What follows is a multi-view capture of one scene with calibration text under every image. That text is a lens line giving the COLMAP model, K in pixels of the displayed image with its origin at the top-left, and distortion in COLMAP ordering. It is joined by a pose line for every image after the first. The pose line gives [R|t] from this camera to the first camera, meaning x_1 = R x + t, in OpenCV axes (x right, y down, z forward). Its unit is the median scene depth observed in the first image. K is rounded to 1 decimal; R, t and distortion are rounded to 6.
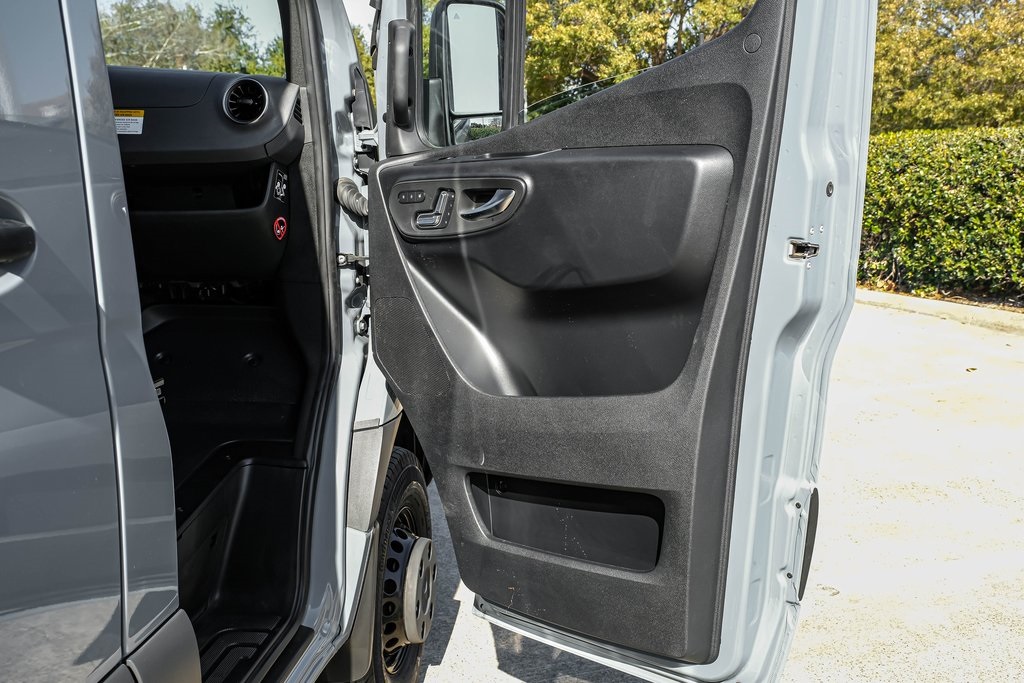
lens RADIAL K [[924.9, 0, 512.0], [0, 924.9, 341.5], [0, 0, 1]] dist [-0.017532, 0.008244]
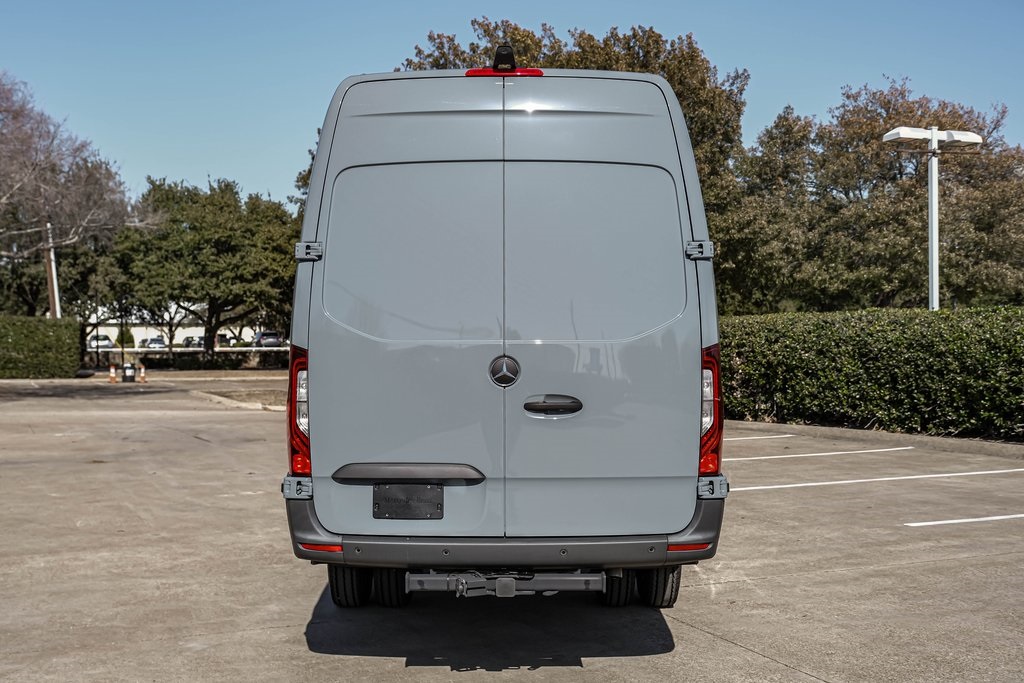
lens RADIAL K [[1203.9, 0, 512.0], [0, 1203.9, 341.5], [0, 0, 1]] dist [0.021917, 0.015983]
pose [[0.990958, -0.002299, 0.134153, -0.248724], [0.025905, 0.984319, -0.174487, 0.138259], [-0.131648, 0.176385, 0.975478, -0.810021]]
